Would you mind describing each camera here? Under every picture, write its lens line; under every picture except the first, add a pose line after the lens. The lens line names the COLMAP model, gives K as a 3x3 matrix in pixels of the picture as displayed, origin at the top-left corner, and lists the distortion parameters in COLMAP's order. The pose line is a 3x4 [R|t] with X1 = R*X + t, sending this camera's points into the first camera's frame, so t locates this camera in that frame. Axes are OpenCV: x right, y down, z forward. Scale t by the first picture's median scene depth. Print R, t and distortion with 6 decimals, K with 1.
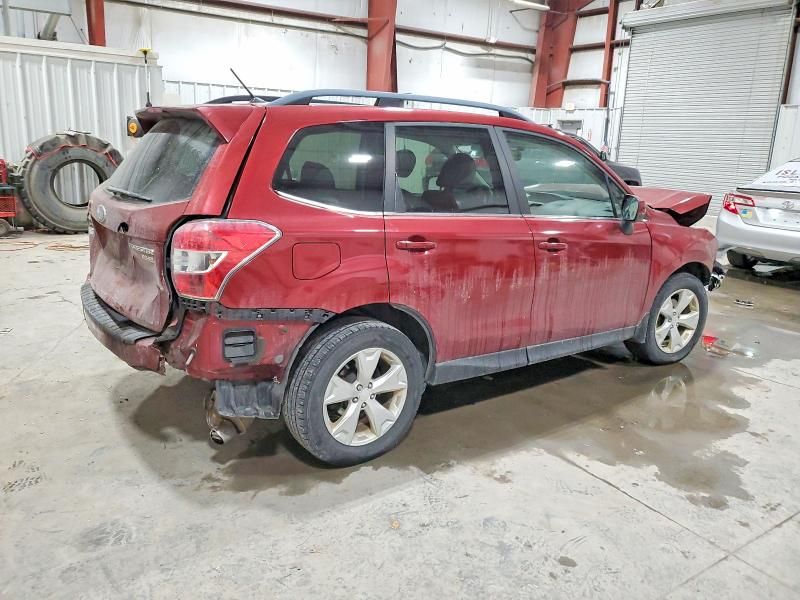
lens RADIAL K [[620.4, 0, 400.0], [0, 620.4, 300.0], [0, 0, 1]] dist [0.005492, 0.006373]
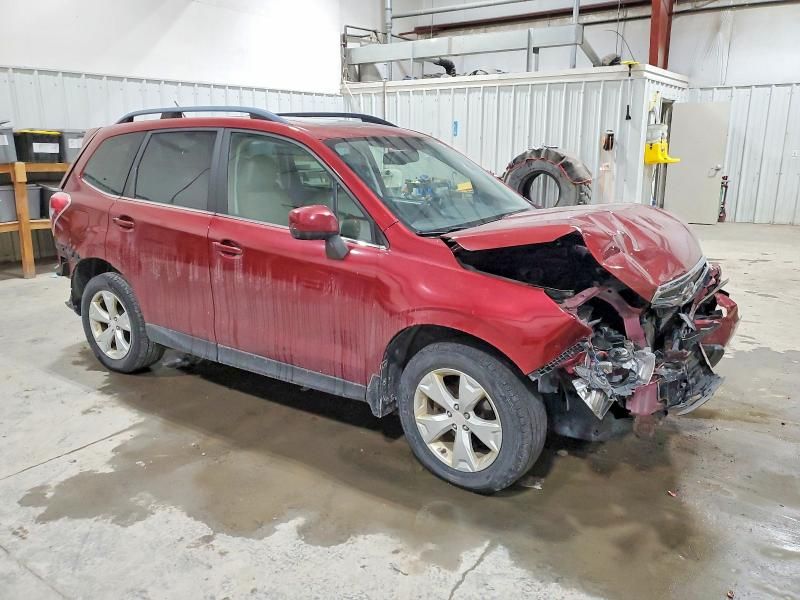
lens RADIAL K [[627.2, 0, 393.4], [0, 627.2, 301.8], [0, 0, 1]] dist [0.003145, 0.032662]
pose [[0.342545, 0.198487, -0.918295, 1.145319], [-0.225382, 0.966247, 0.124779, -0.170088], [0.912067, 0.164224, 0.375718, 0.802845]]
